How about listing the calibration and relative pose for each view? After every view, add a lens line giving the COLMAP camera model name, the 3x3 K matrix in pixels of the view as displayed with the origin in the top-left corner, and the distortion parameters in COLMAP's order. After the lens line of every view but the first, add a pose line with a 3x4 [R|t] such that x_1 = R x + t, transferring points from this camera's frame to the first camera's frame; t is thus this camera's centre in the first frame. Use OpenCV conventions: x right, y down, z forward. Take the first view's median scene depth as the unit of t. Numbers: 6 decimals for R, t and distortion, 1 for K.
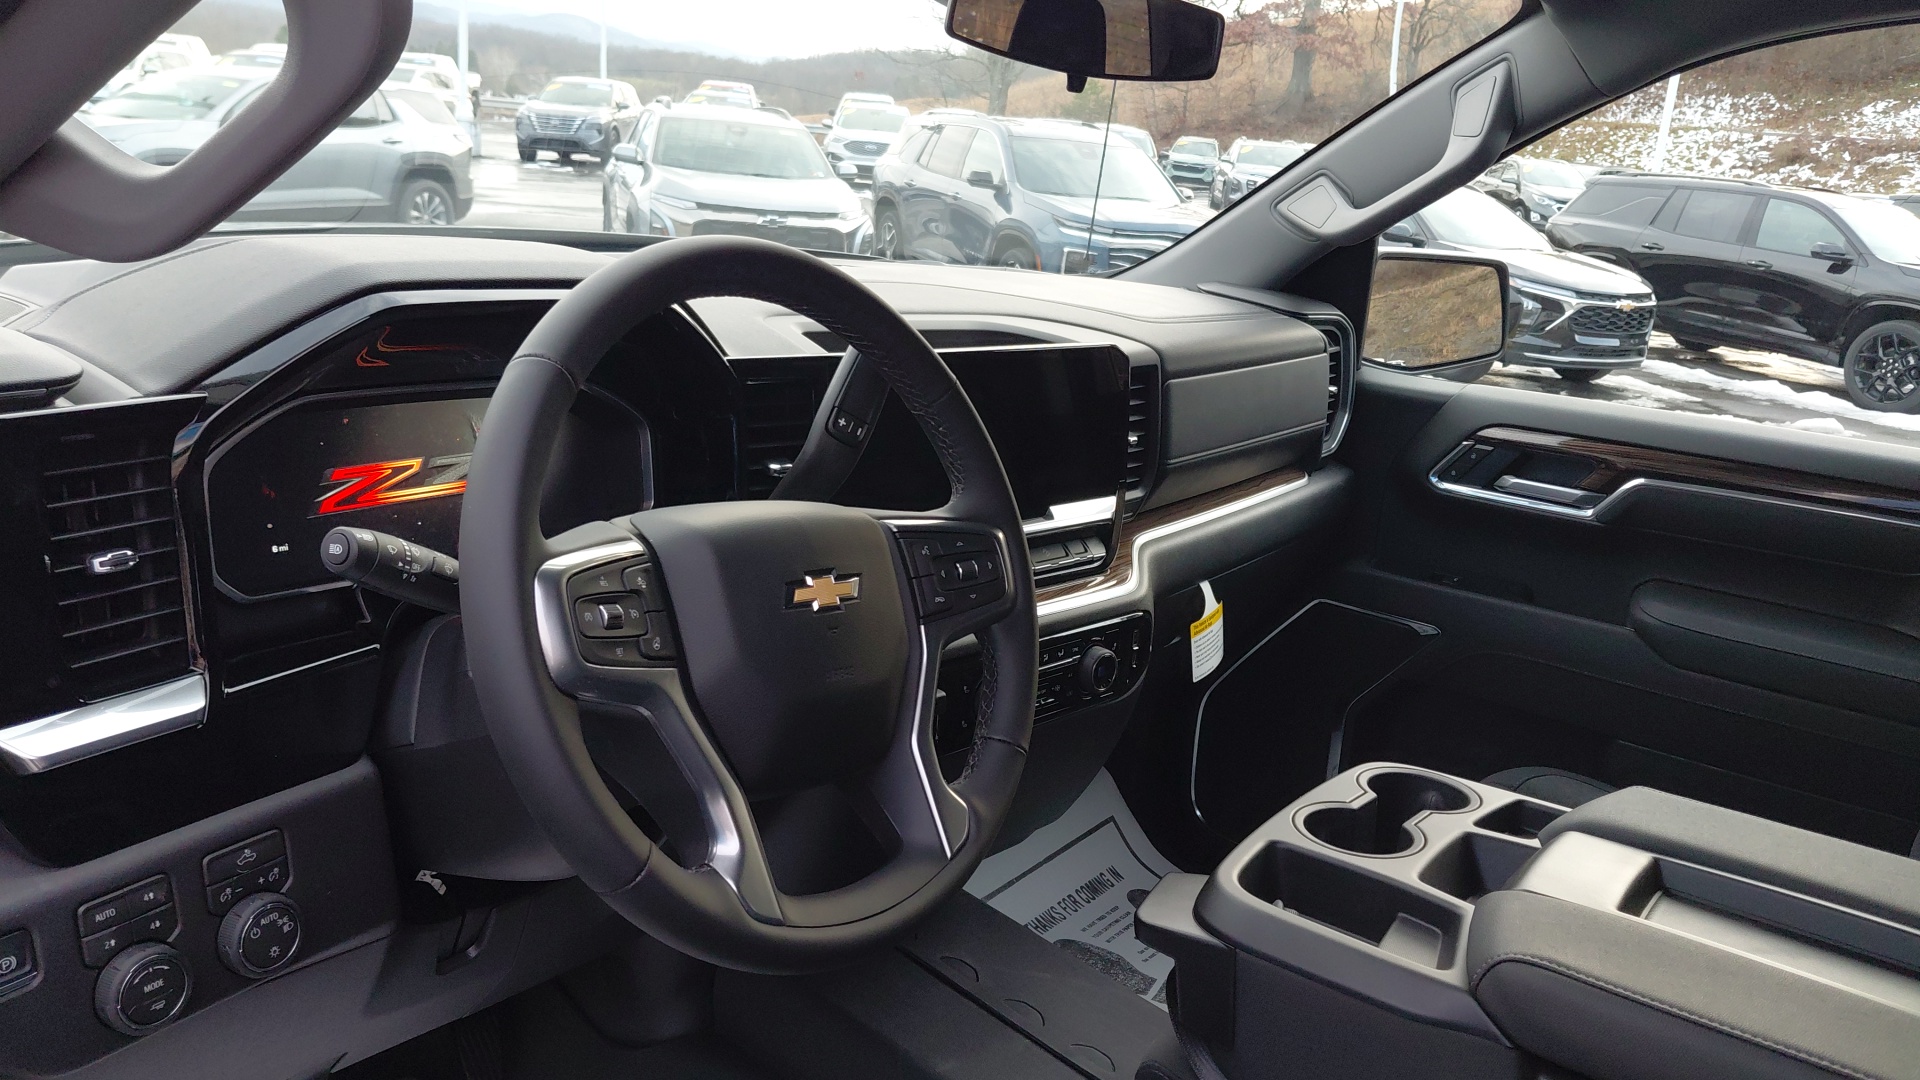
lens RADIAL K [[1411.6, 0, 962.2], [0, 1411.6, 505.8], [0, 0, 1]] dist [0.091765, -0.156169]
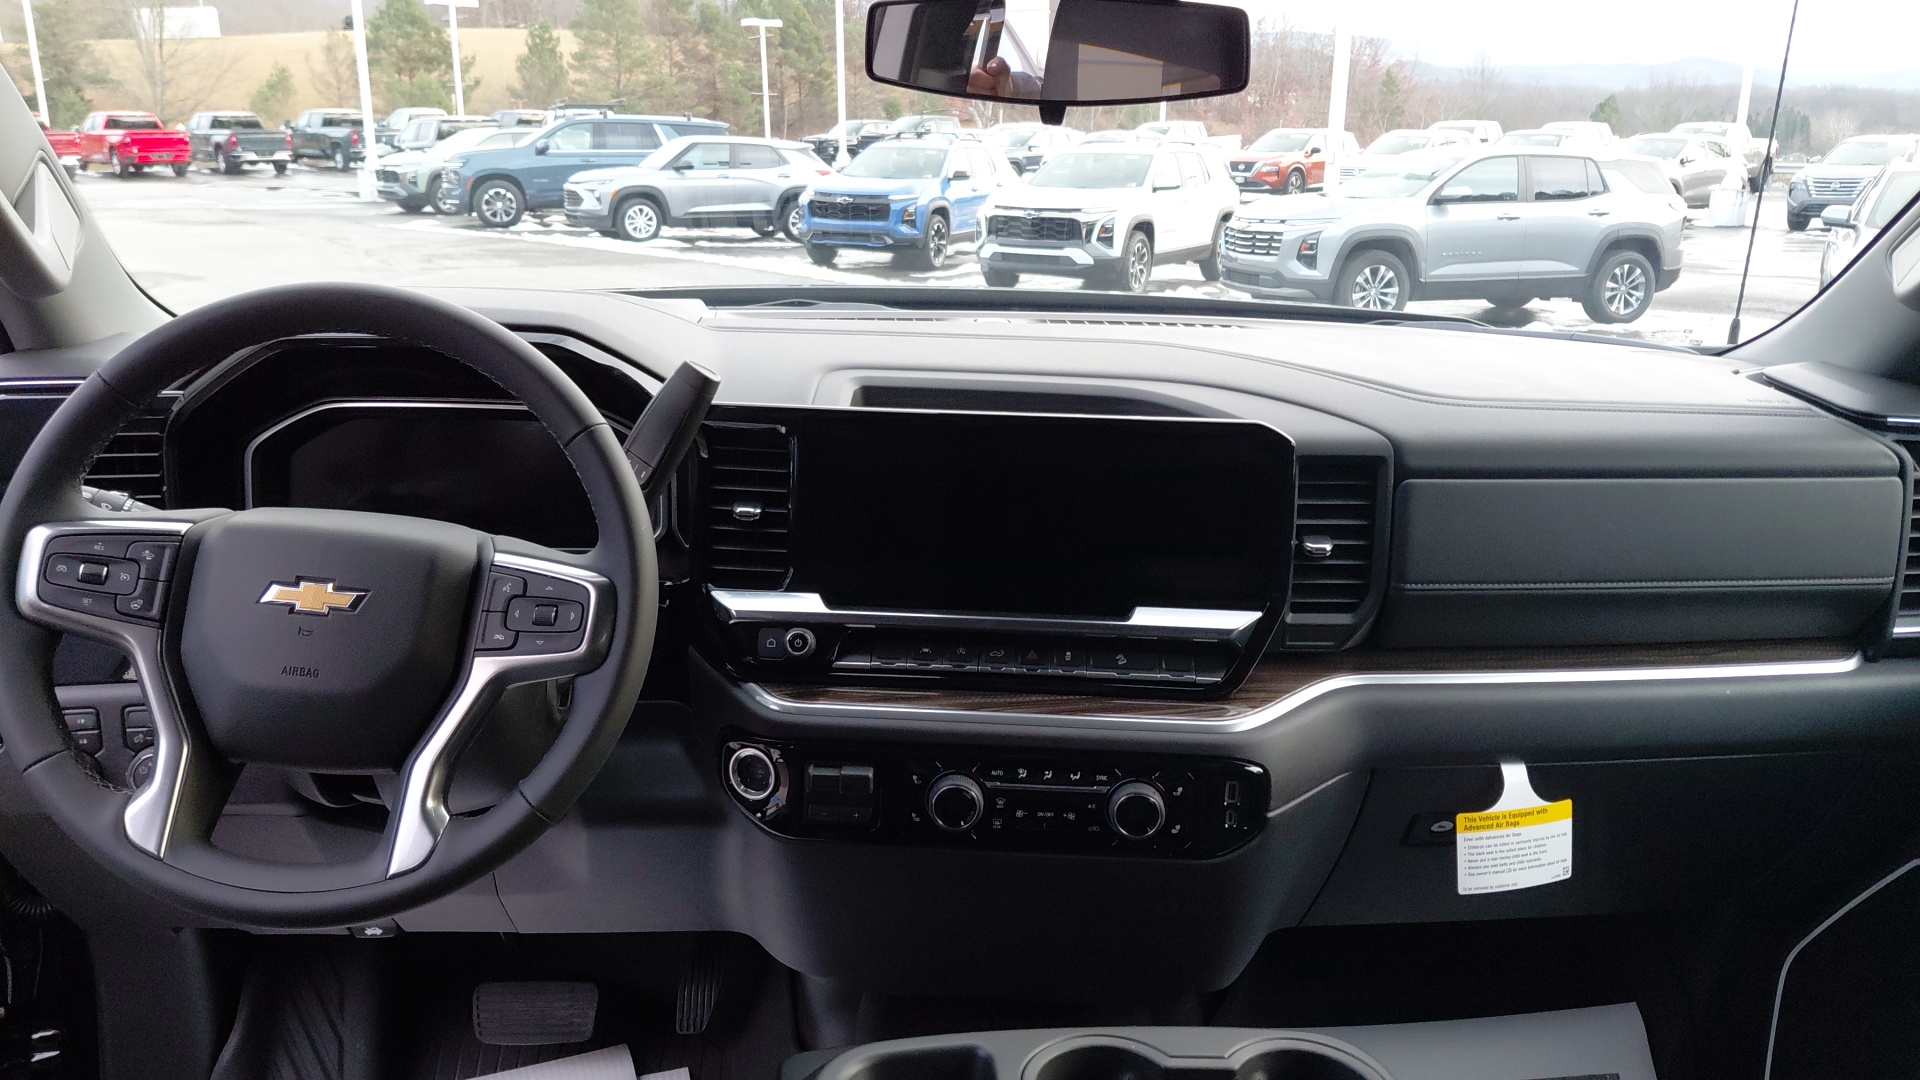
lens RADIAL K [[1411.6, 0, 962.2], [0, 1411.6, 505.8], [0, 0, 1]] dist [0.091765, -0.156169]
pose [[0.695953, 0.113678, -0.709033, 0.398733], [-0.148240, 0.988866, 0.013038, -0.037519], [0.702620, 0.096033, 0.705055, 0.228757]]
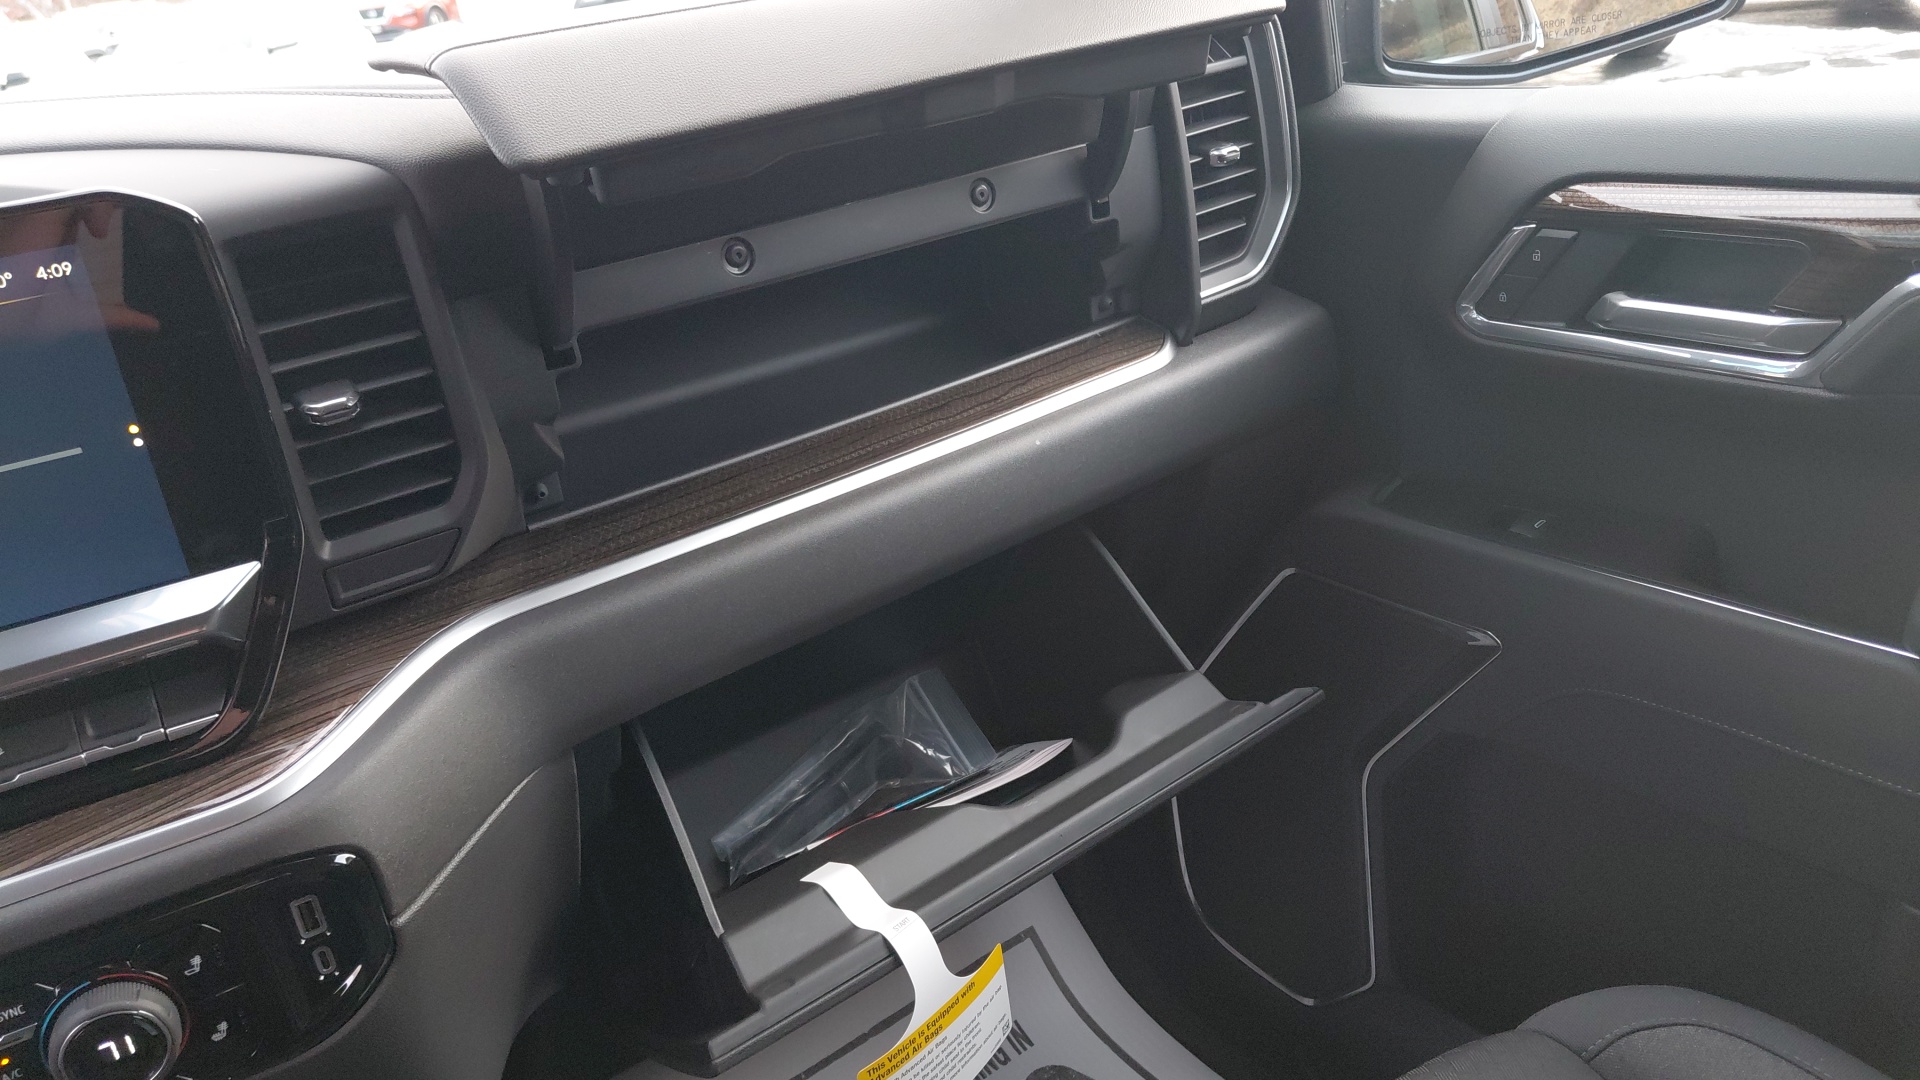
lens RADIAL K [[1425.2, 0, 960.0], [0, 1425.2, 540.0], [0, 0, 1]] dist [-0.026129, -0.005558]
pose [[0.950013, -0.084101, -0.300670, 0.305554], [0.129062, 0.982687, 0.132924, -0.029584], [0.284285, -0.165084, 0.944420, 0.486841]]
